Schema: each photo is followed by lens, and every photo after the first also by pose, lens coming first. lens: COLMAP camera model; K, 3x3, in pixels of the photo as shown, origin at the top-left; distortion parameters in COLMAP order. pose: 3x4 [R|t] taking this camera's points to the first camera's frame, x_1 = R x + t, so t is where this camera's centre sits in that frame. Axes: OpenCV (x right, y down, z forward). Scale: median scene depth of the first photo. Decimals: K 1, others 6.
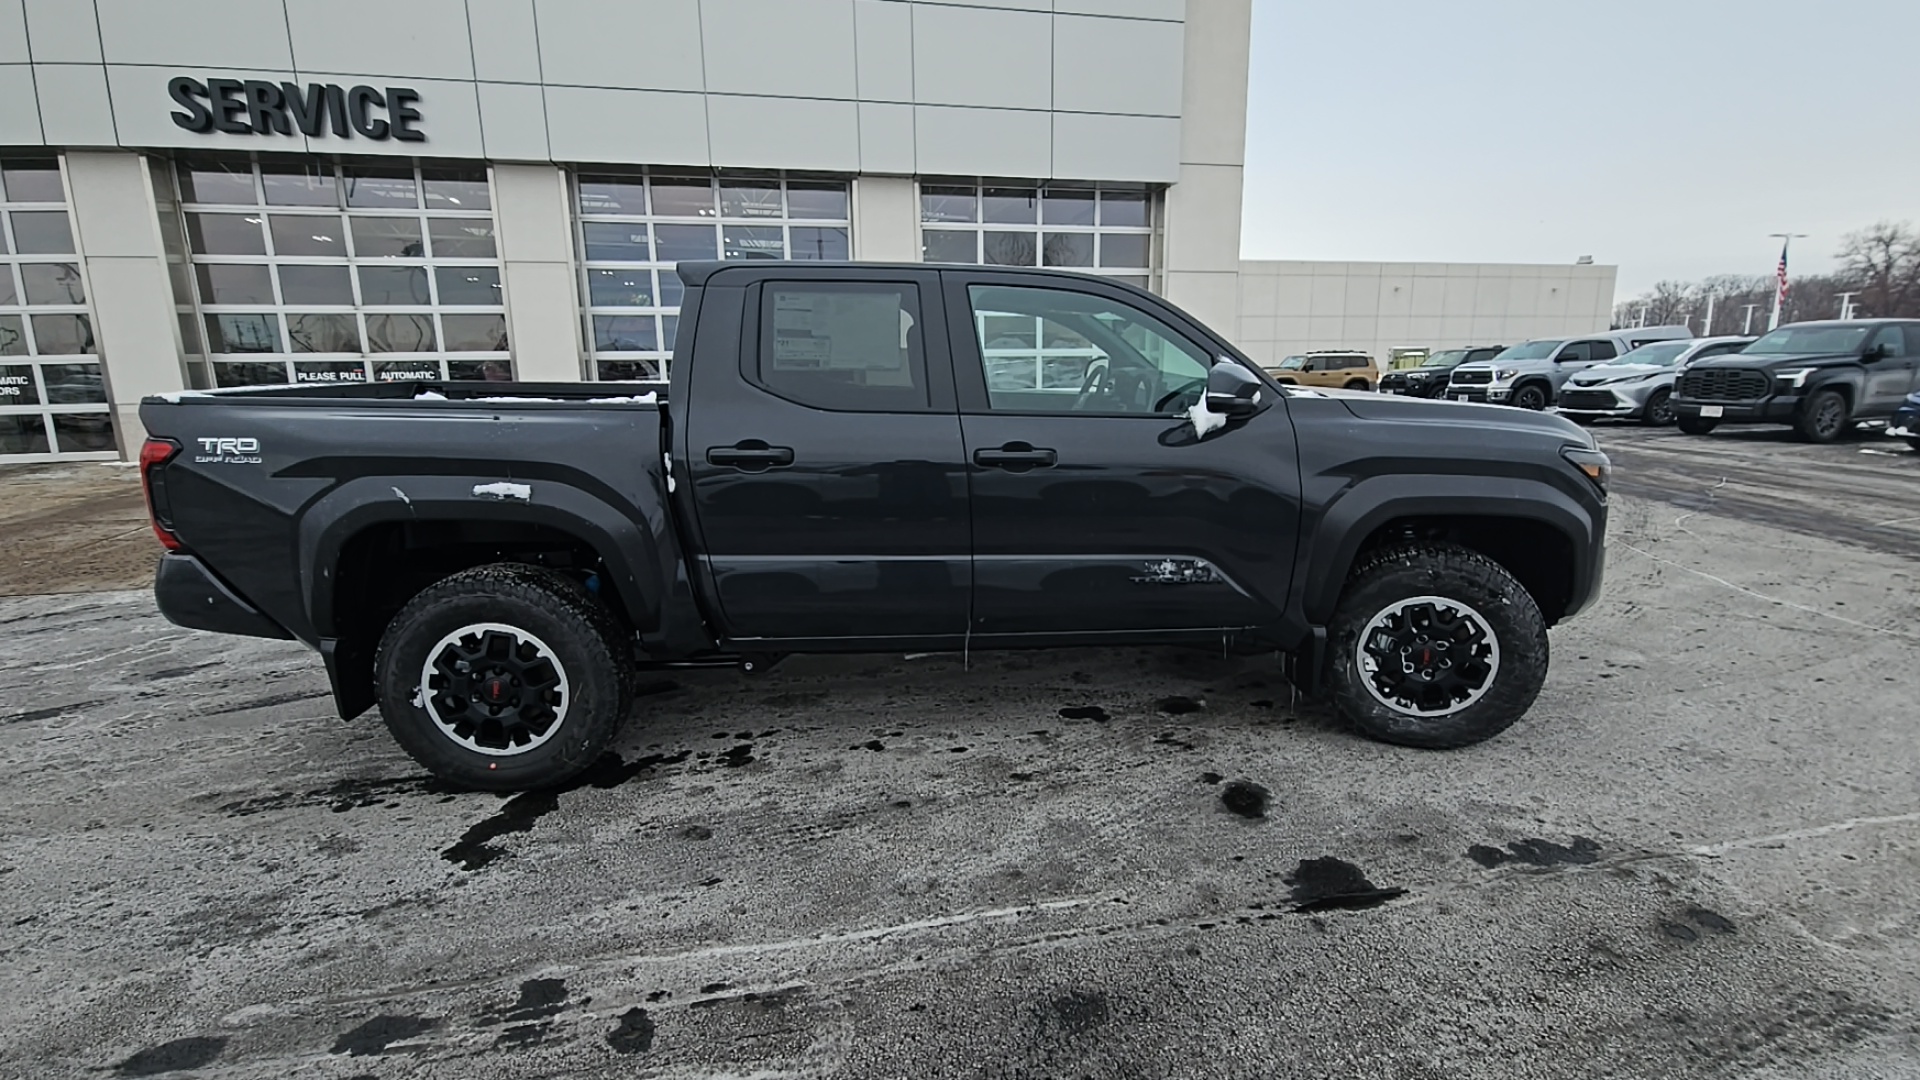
lens RADIAL K [[852.1, 0, 979.0], [0, 852.1, 541.0], [0, 0, 1]] dist [0.008129, -0.005796]
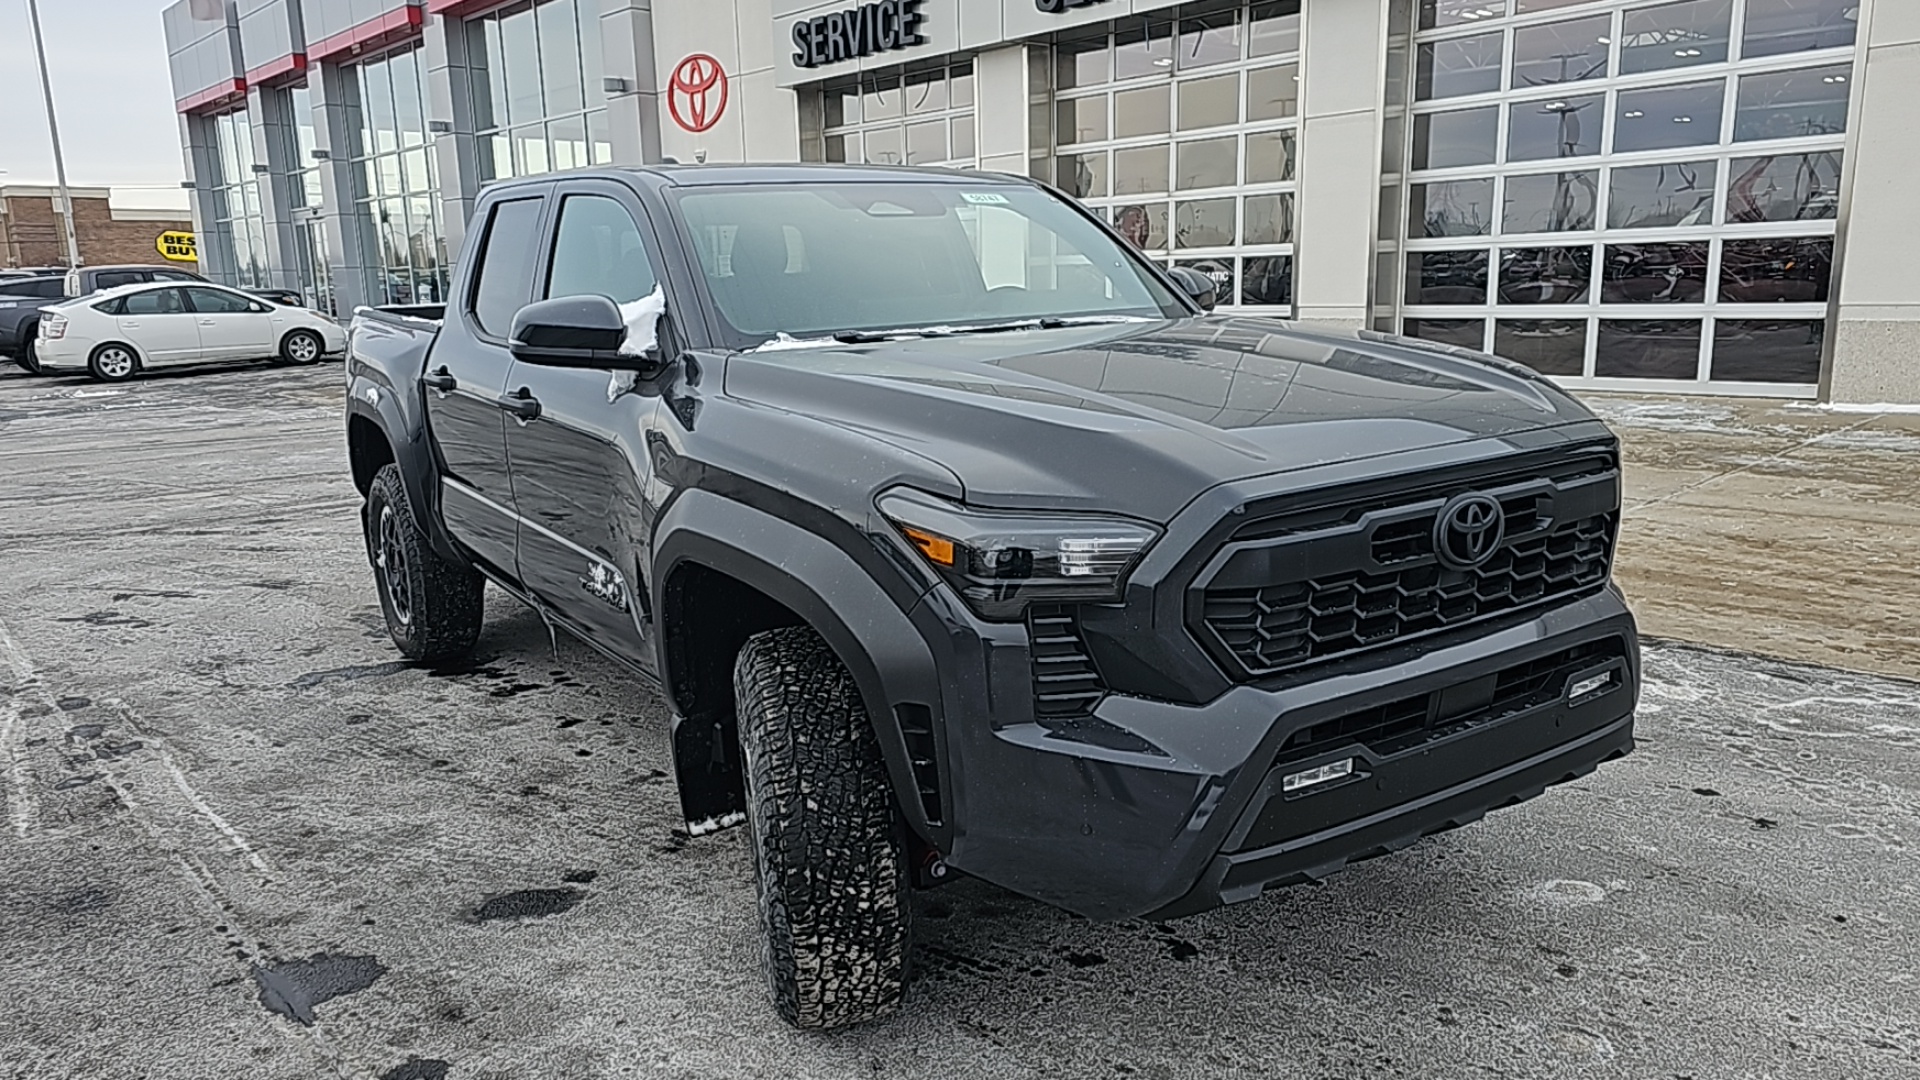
lens RADIAL K [[1368.2, 0, 963.9], [0, 1368.2, 544.3], [0, 0, 1]] dist [0.069013, -0.046044]
pose [[0.489991, 0.168821, -0.855224, 1.427938], [-0.159173, 0.981902, 0.102630, -0.171711], [0.857072, 0.085841, 0.507995, 0.691748]]
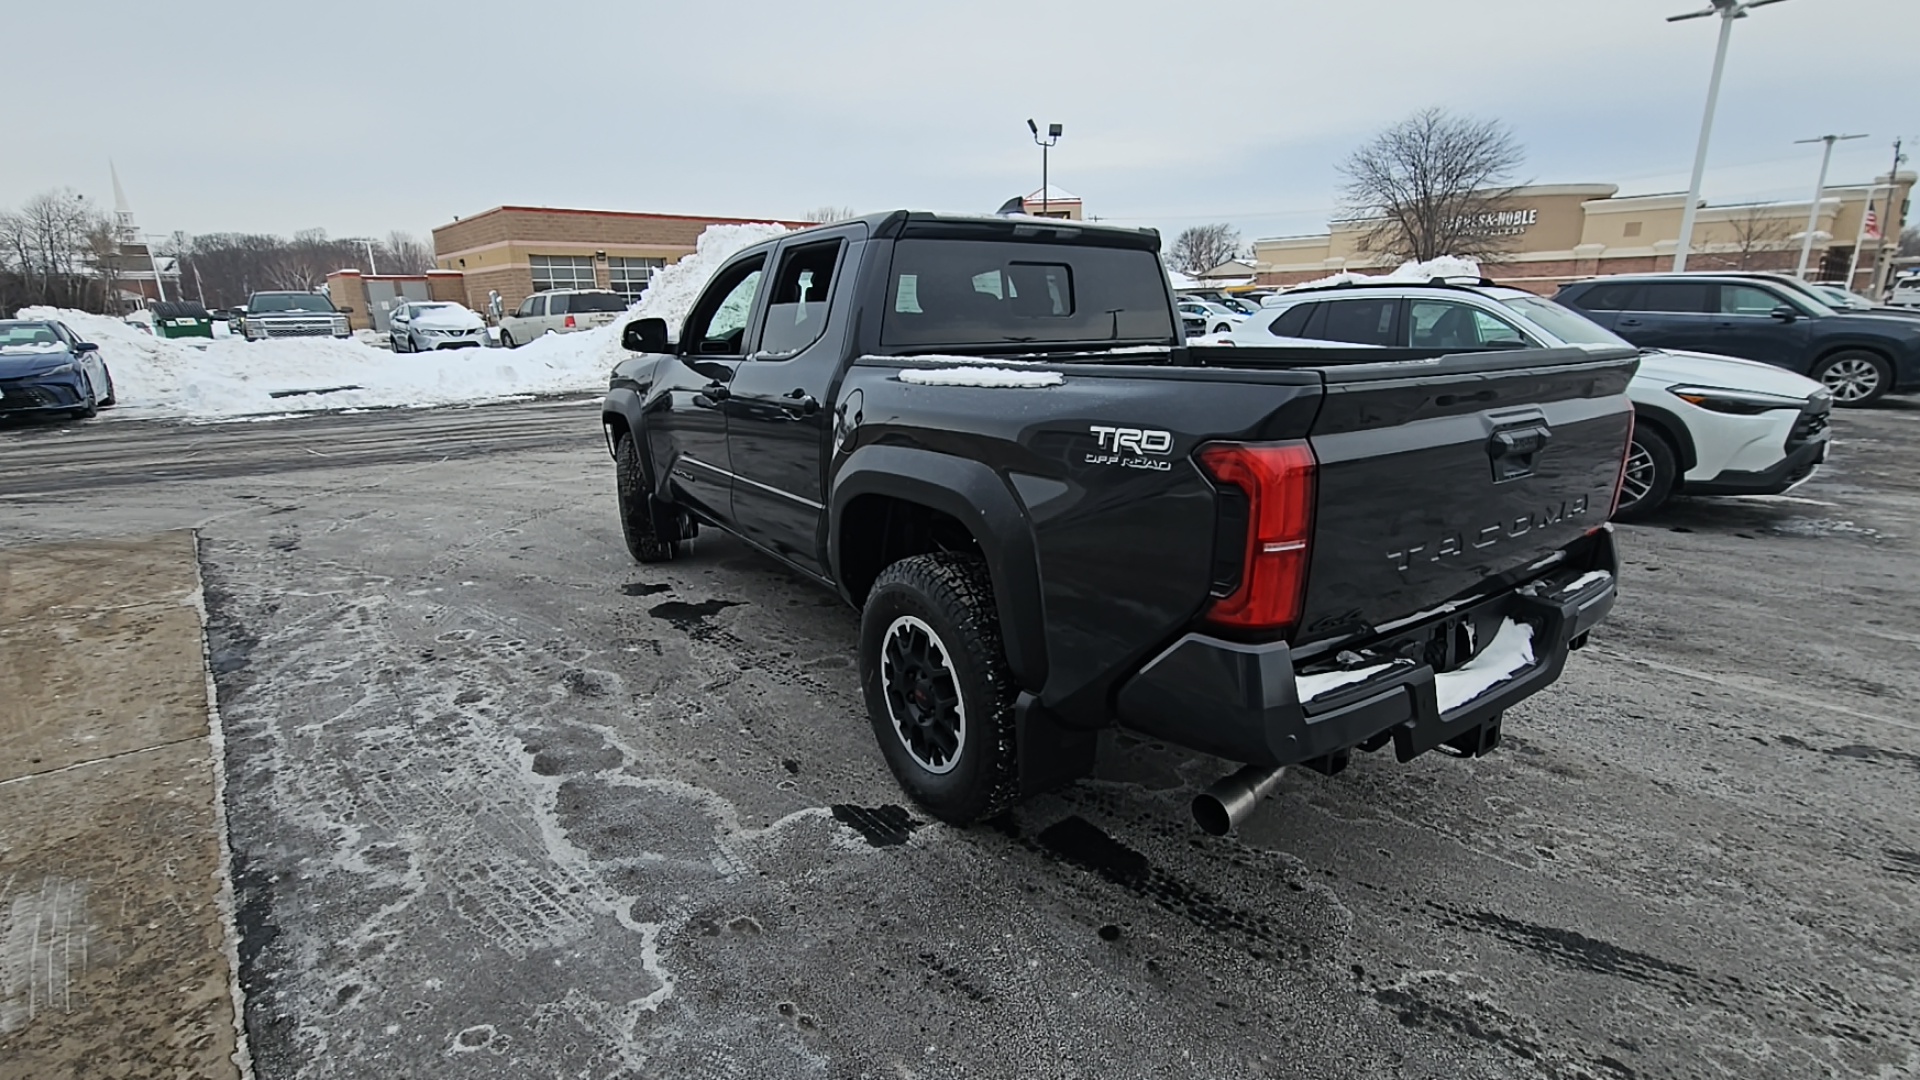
lens RADIAL K [[852.1, 0, 980.9], [0, 852.1, 541.9], [0, 0, 1]] dist [0.008129, -0.005796]
pose [[-0.509215, -0.214449, 0.833494, -1.329412], [0.196586, 0.913873, 0.355232, -0.405439], [-0.837886, 0.344743, -0.423201, 1.884911]]
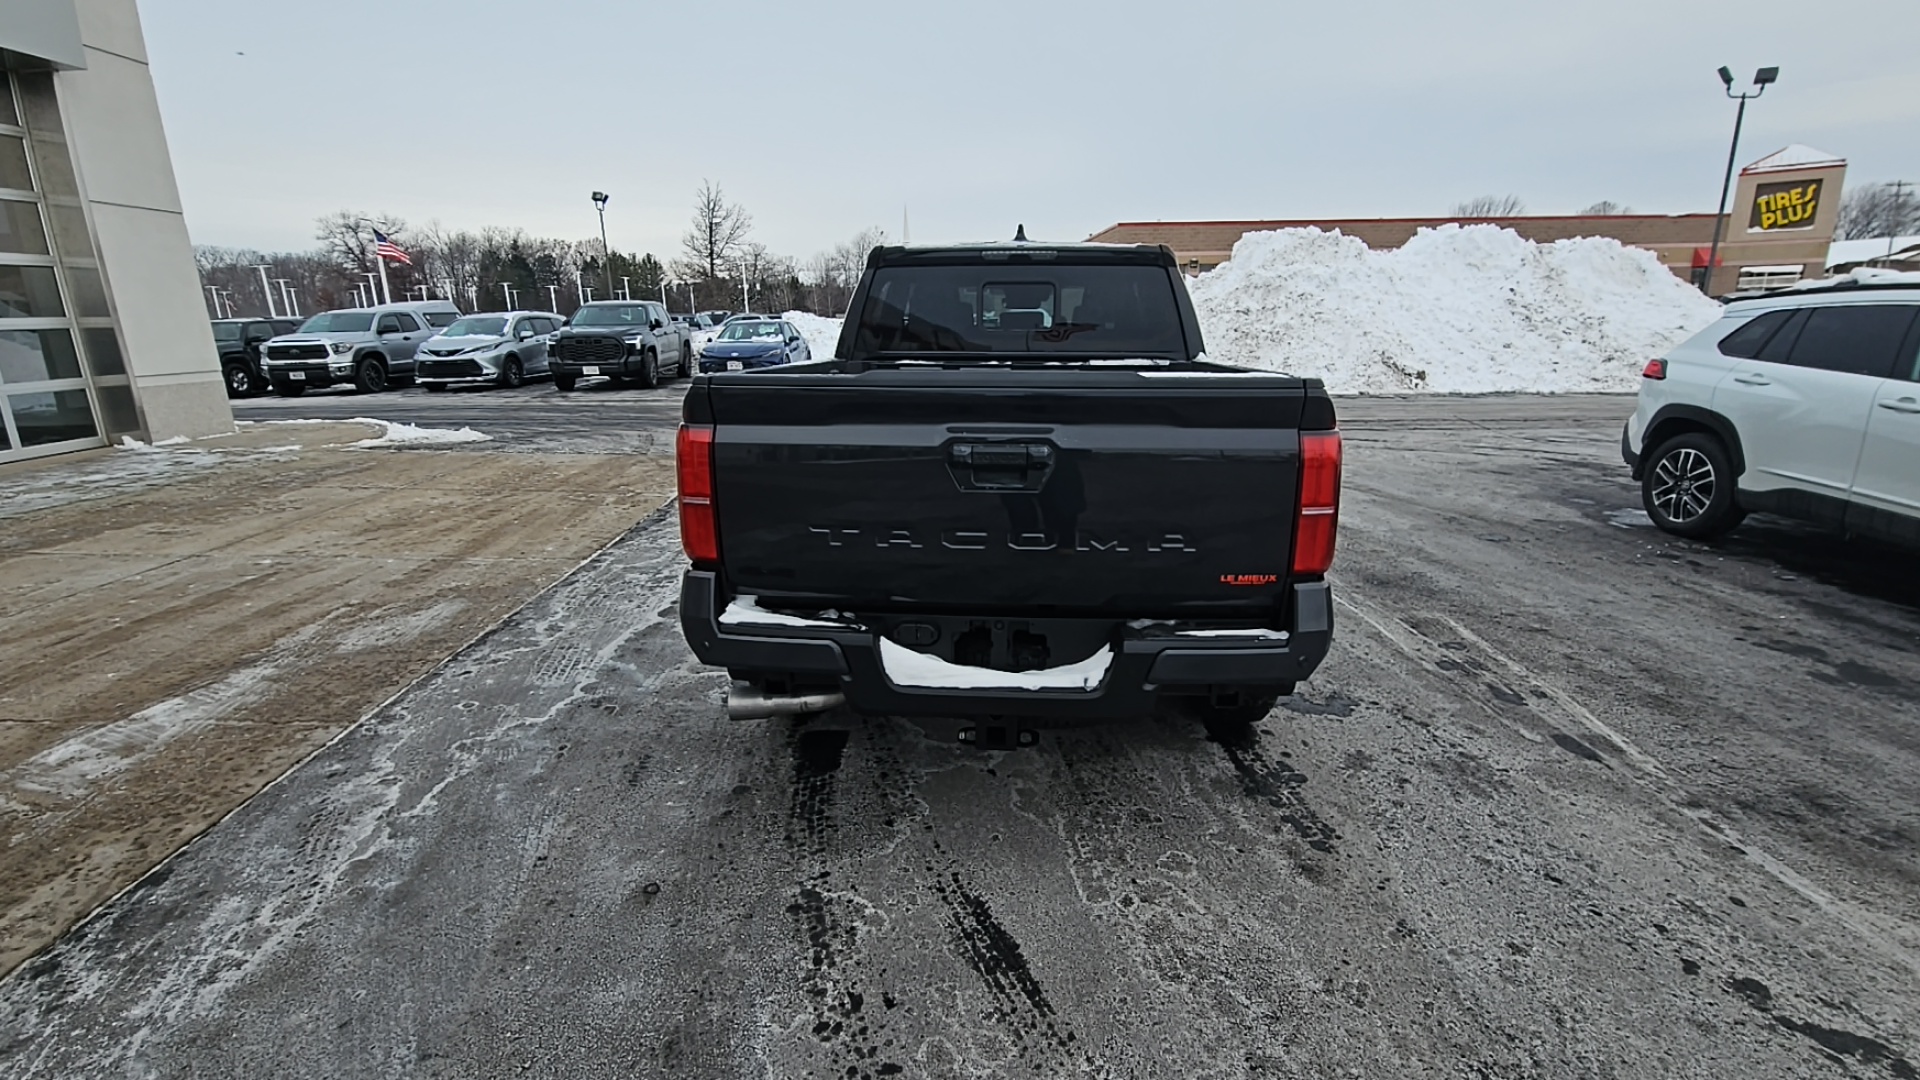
lens RADIAL K [[852.1, 0, 980.1], [0, 852.1, 546.2], [0, 0, 1]] dist [0.008129, -0.005796]
pose [[0.146968, -0.250153, 0.956987, -1.672842], [0.215933, 0.952272, 0.215759, -0.241077], [-0.965284, 0.174935, 0.193970, 1.107624]]
